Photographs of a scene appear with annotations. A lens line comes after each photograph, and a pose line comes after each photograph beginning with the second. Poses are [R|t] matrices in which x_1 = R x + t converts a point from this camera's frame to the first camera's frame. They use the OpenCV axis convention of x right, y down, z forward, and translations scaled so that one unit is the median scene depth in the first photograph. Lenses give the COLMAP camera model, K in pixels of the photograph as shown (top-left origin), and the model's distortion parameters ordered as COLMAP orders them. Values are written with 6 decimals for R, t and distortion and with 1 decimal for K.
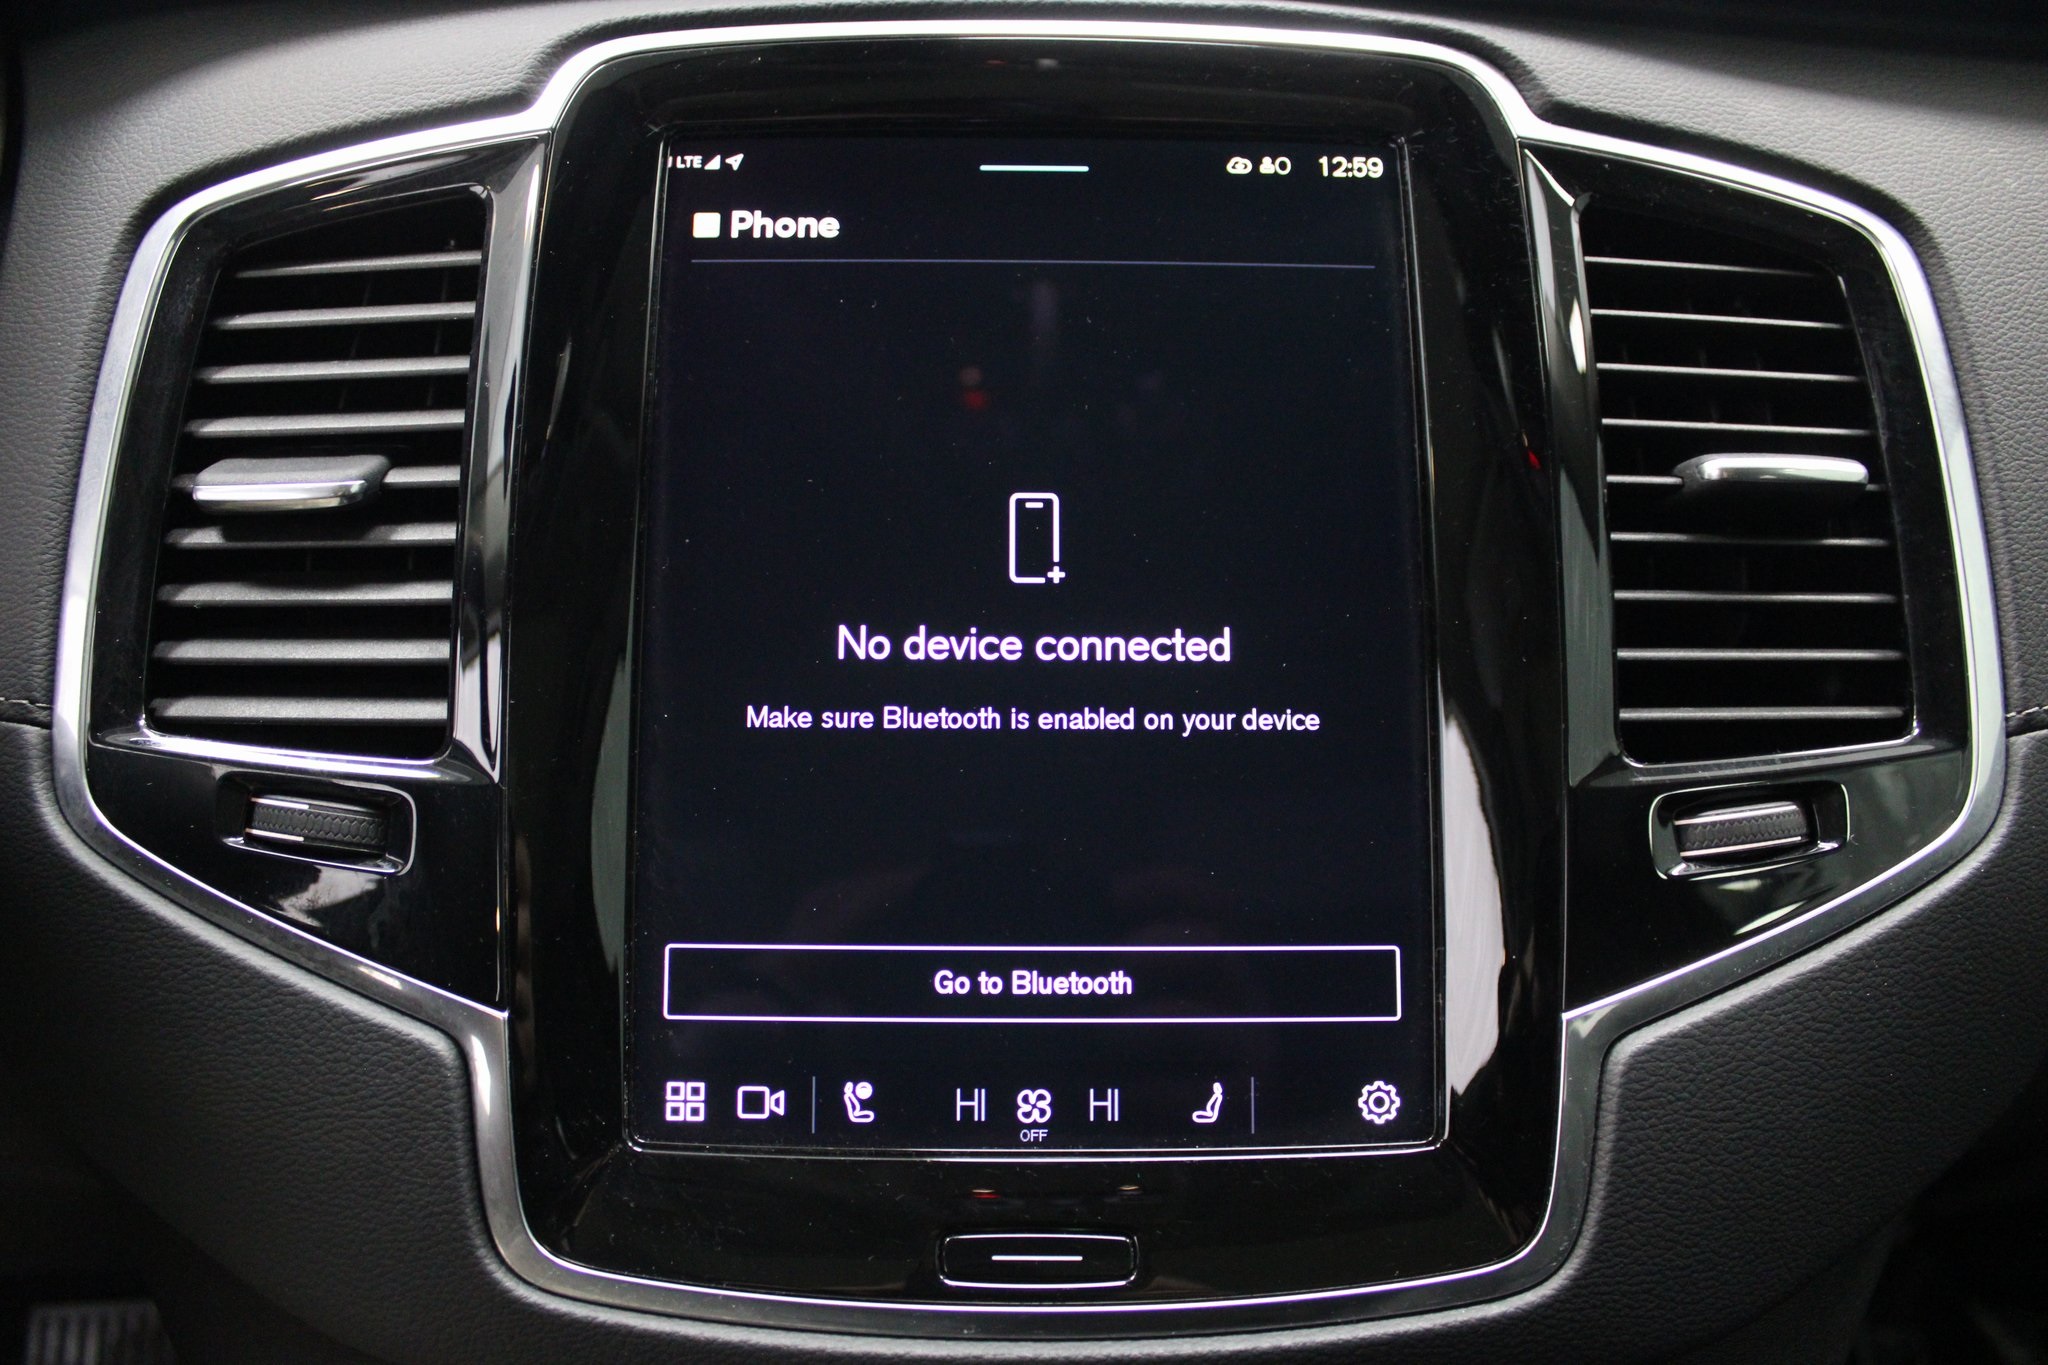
lens RADIAL K [[1683.0, 0, 1014.6], [0, 1683.0, 681.6], [0, 0, 1]] dist [-0.159185, 0.115827]
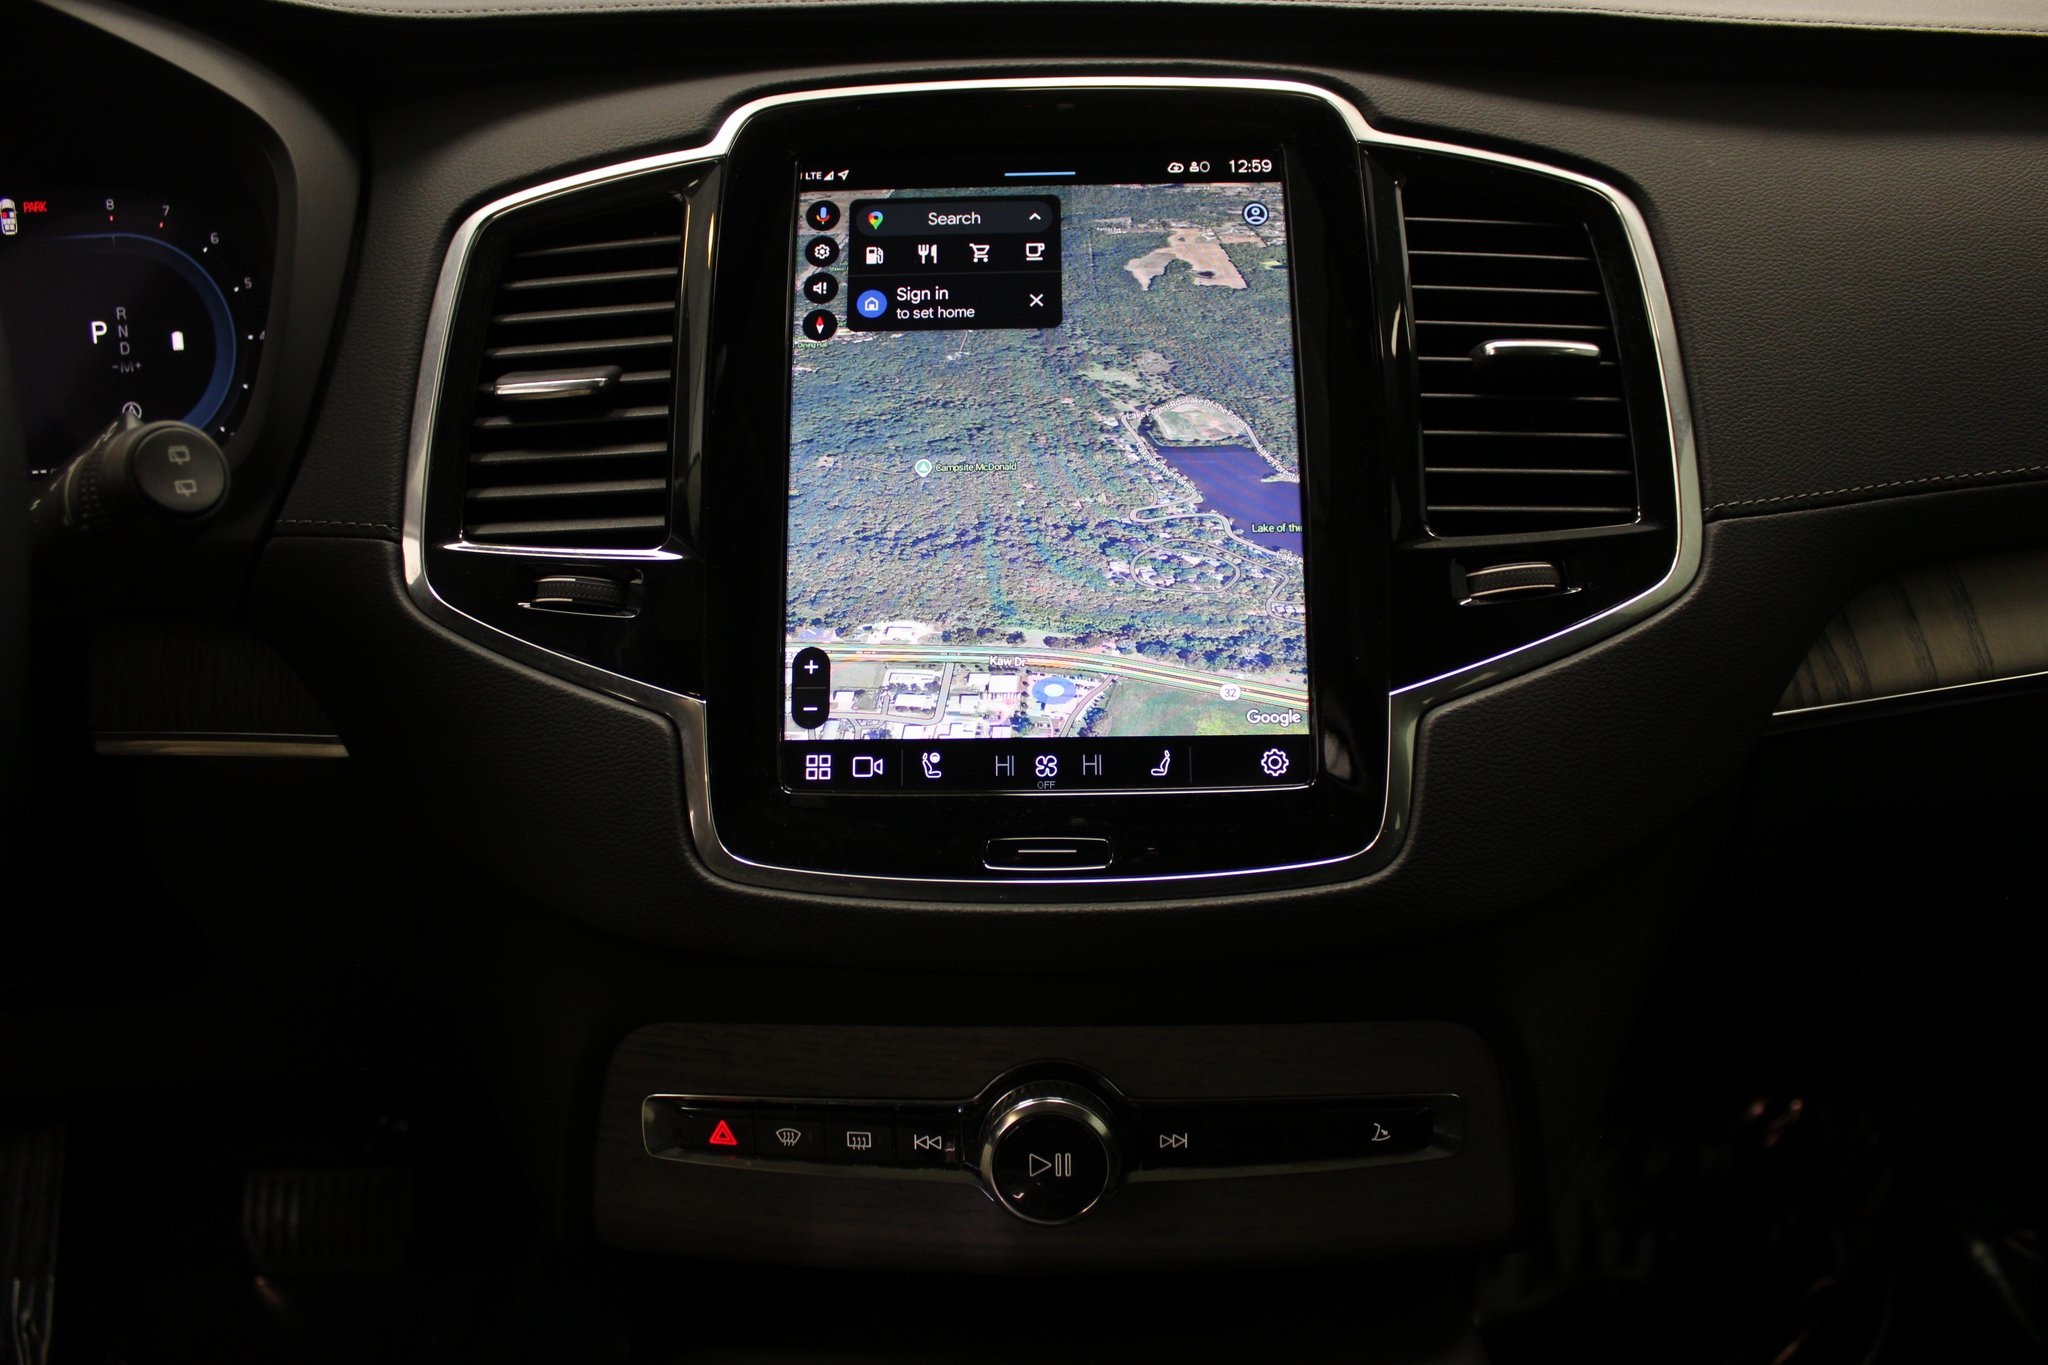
lens RADIAL K [[1683.0, 0, 1008.7], [0, 1683.0, 679.4], [0, 0, 1]] dist [-0.159185, 0.115827]
pose [[0.998728, -0.017806, -0.047164, 0.051197], [0.015159, 0.998321, -0.055904, 0.260629], [0.048081, 0.055118, 0.997322, -0.539723]]
